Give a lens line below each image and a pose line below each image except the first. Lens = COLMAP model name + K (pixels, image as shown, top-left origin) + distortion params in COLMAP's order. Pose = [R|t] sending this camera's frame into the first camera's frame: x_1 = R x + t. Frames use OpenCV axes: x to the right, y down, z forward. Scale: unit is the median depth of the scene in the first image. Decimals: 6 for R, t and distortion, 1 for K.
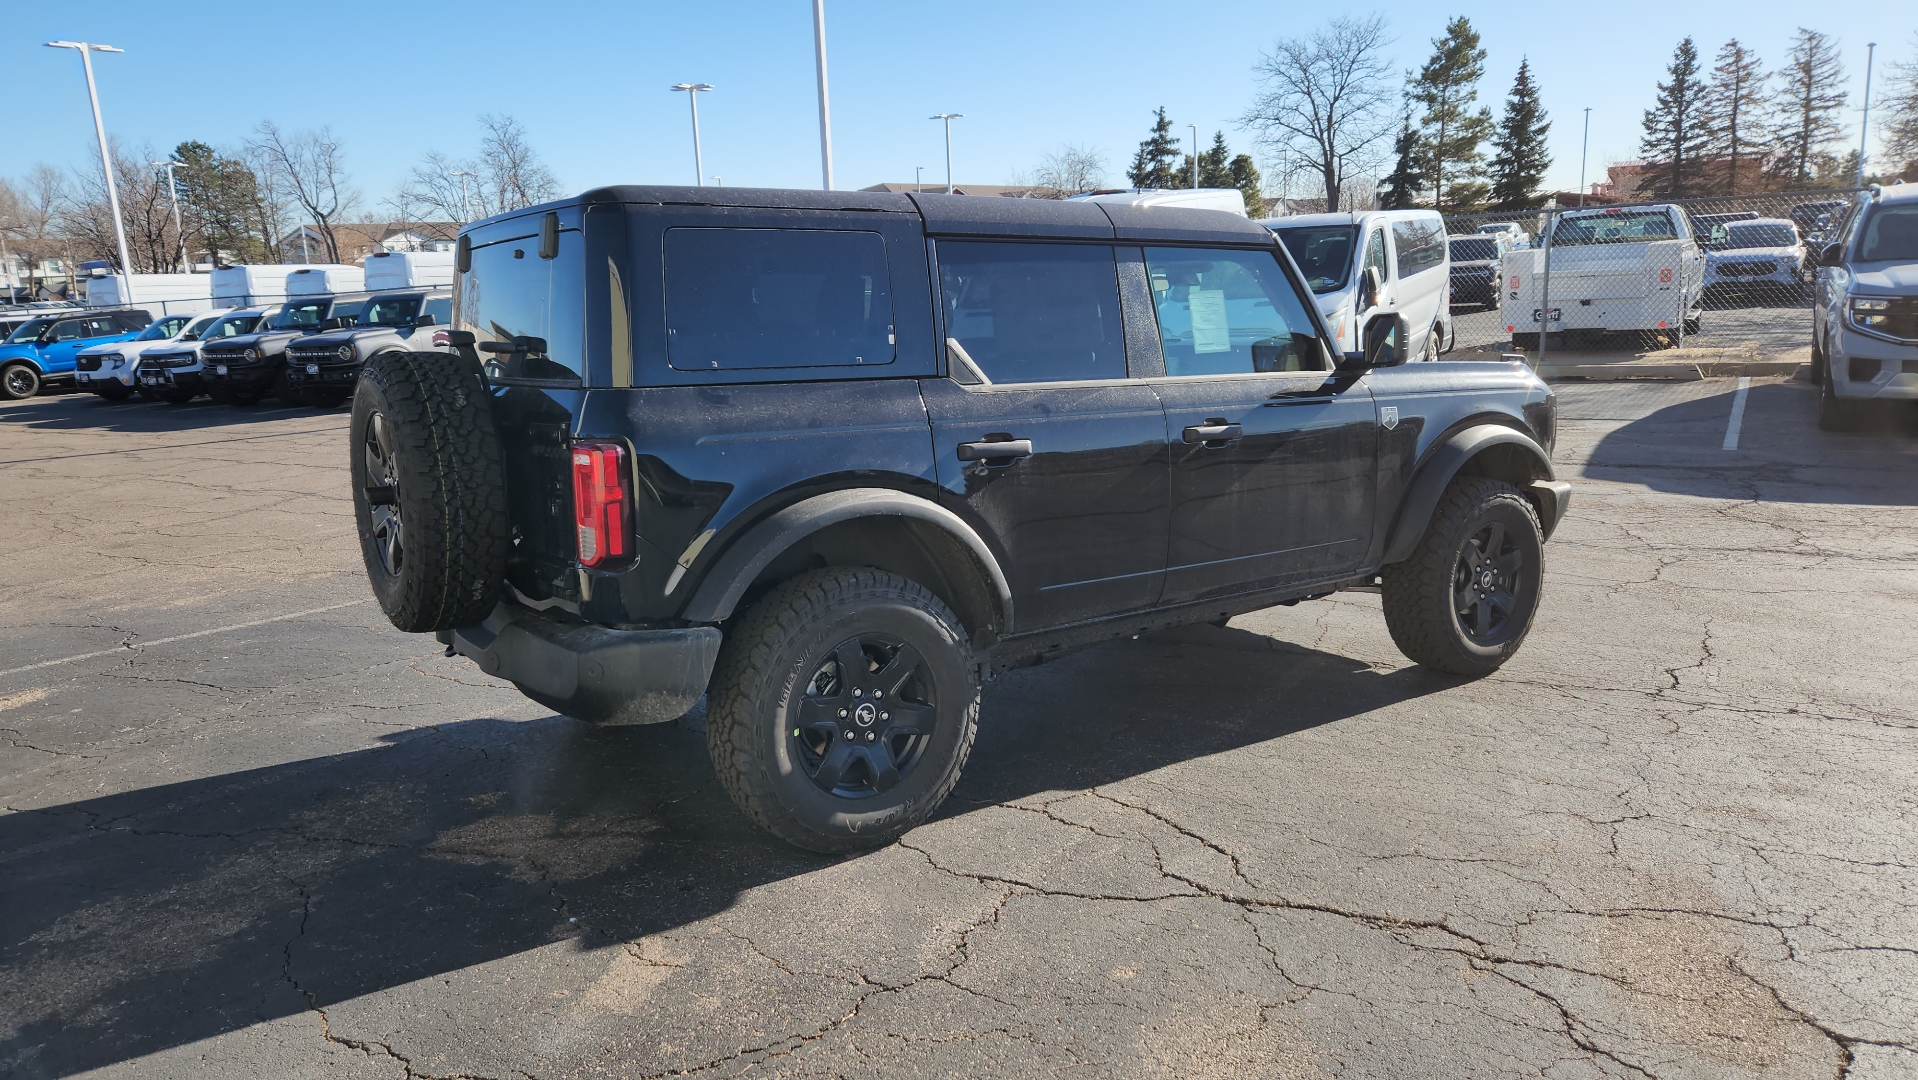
lens RADIAL K [[1278.9, 0, 913.8], [0, 1278.9, 527.4], [0, 0, 1]] dist [0.067983, -0.050149]
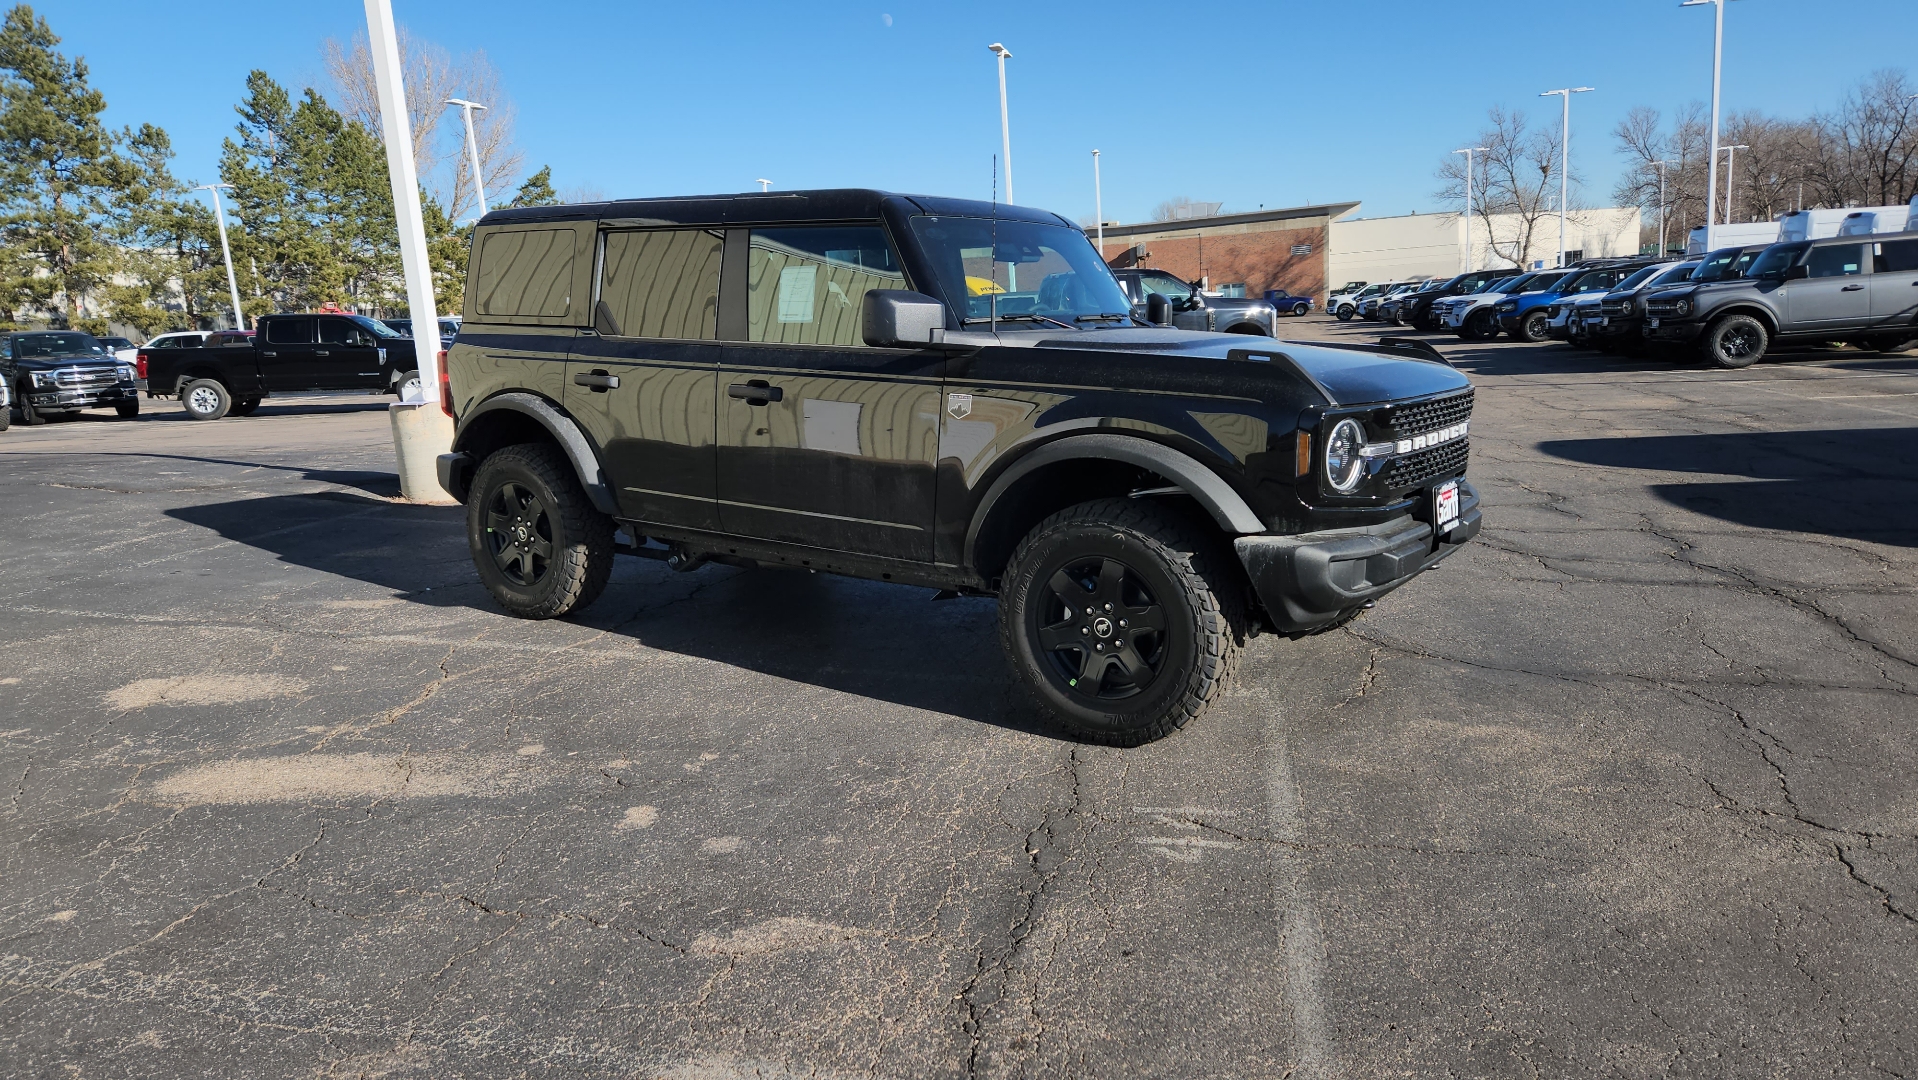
lens RADIAL K [[1278.9, 0, 917.3], [0, 1278.9, 538.7], [0, 0, 1]] dist [0.067983, -0.050149]
pose [[0.339135, 0.194699, -0.920369, 0.592063], [-0.150689, 0.976959, 0.151144, -0.061296], [0.928590, 0.087432, 0.360660, 0.319436]]
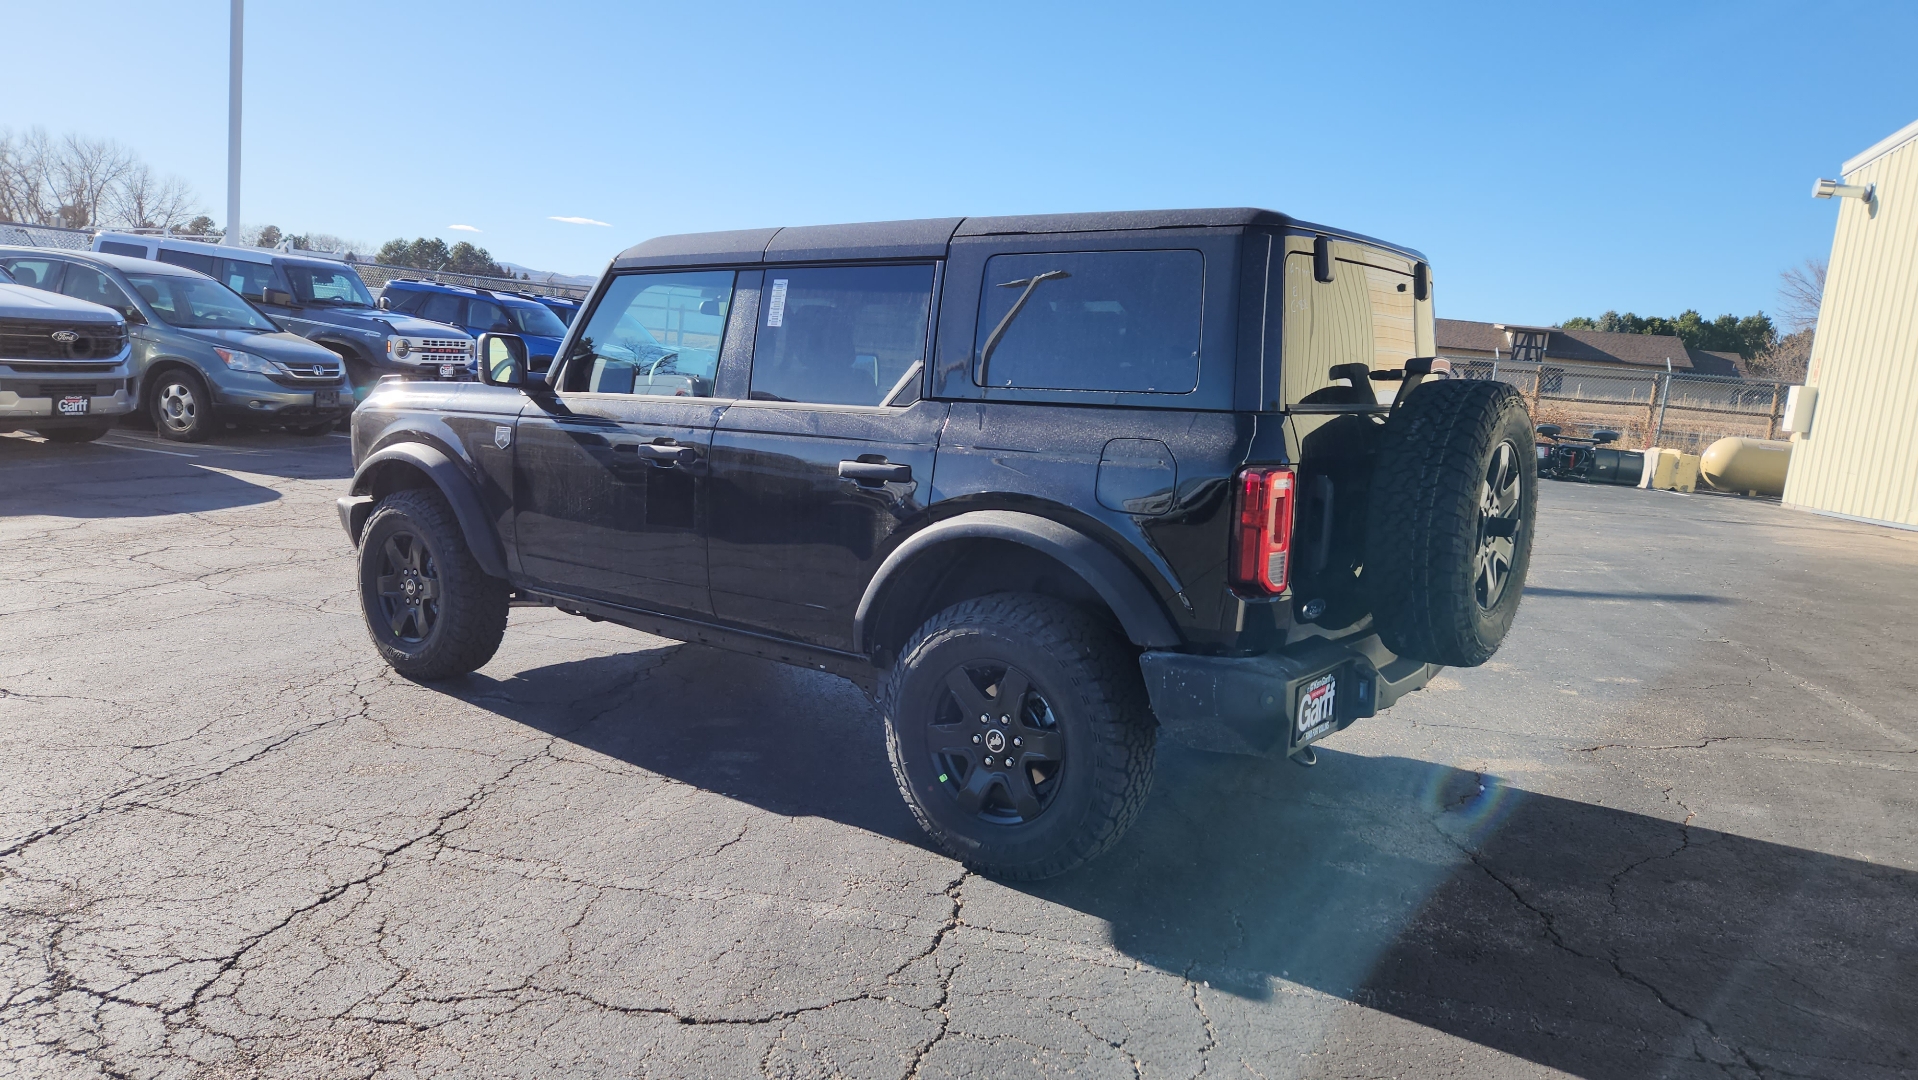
lens RADIAL K [[1275.7, 0, 902.7], [0, 1275.7, 567.6], [0, 0, 1]] dist [0.064699, -0.047475]
pose [[-0.301939, -0.135667, 0.943625, -0.444102], [0.117169, 0.977037, 0.177963, -0.081303], [-0.946099, 0.164298, -0.279110, 0.633404]]
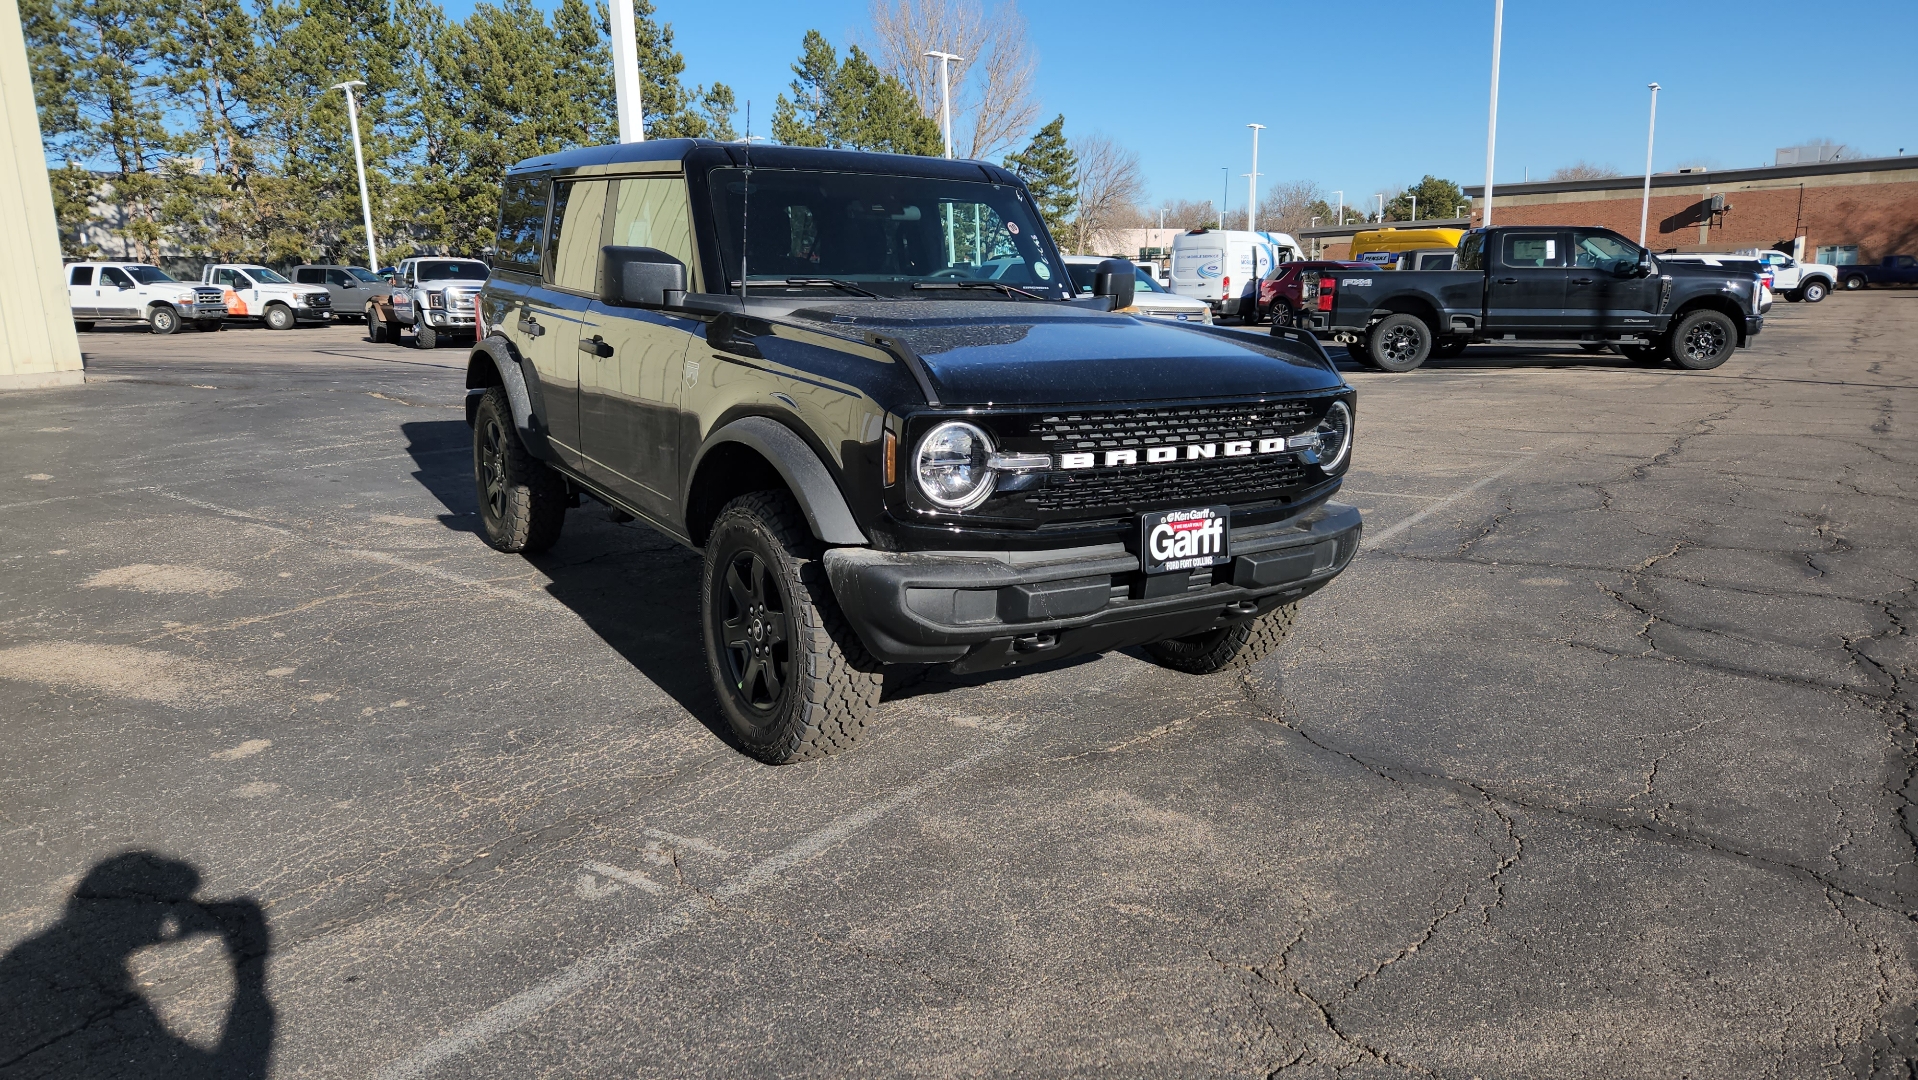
lens RADIAL K [[1278.9, 0, 930.5], [0, 1278.9, 551.3], [0, 0, 1]] dist [0.070429, -0.054905]
pose [[-0.038380, 0.254834, -0.966223, 0.592759], [-0.179084, 0.949526, 0.257544, -0.108112], [0.983085, 0.182919, 0.009194, 0.571452]]
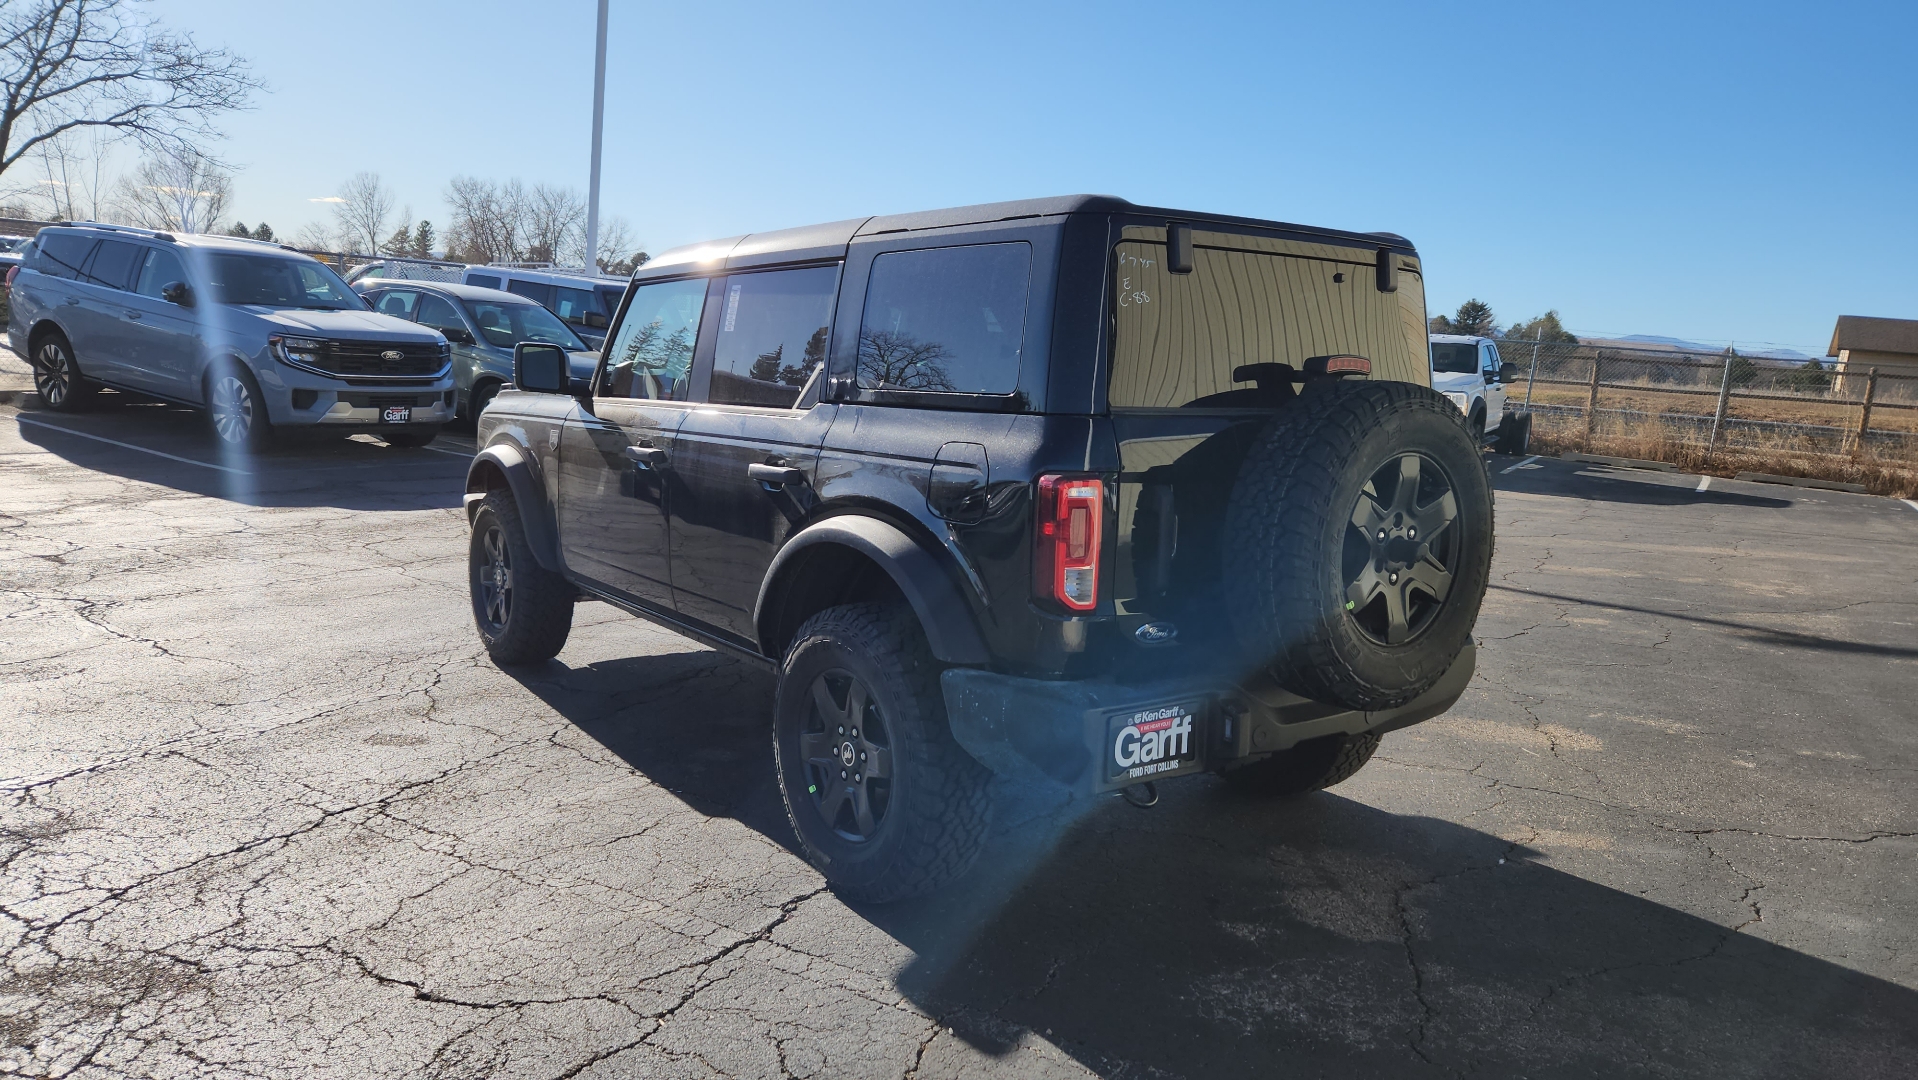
lens RADIAL K [[1278.9, 0, 911.7], [0, 1278.9, 551.9], [0, 0, 1]] dist [0.070429, -0.054905]
pose [[-0.020154, -0.117957, 0.992814, -0.458730], [0.120762, 0.985458, 0.119534, -0.060077], [-0.992477, 0.122304, -0.005616, 0.493824]]
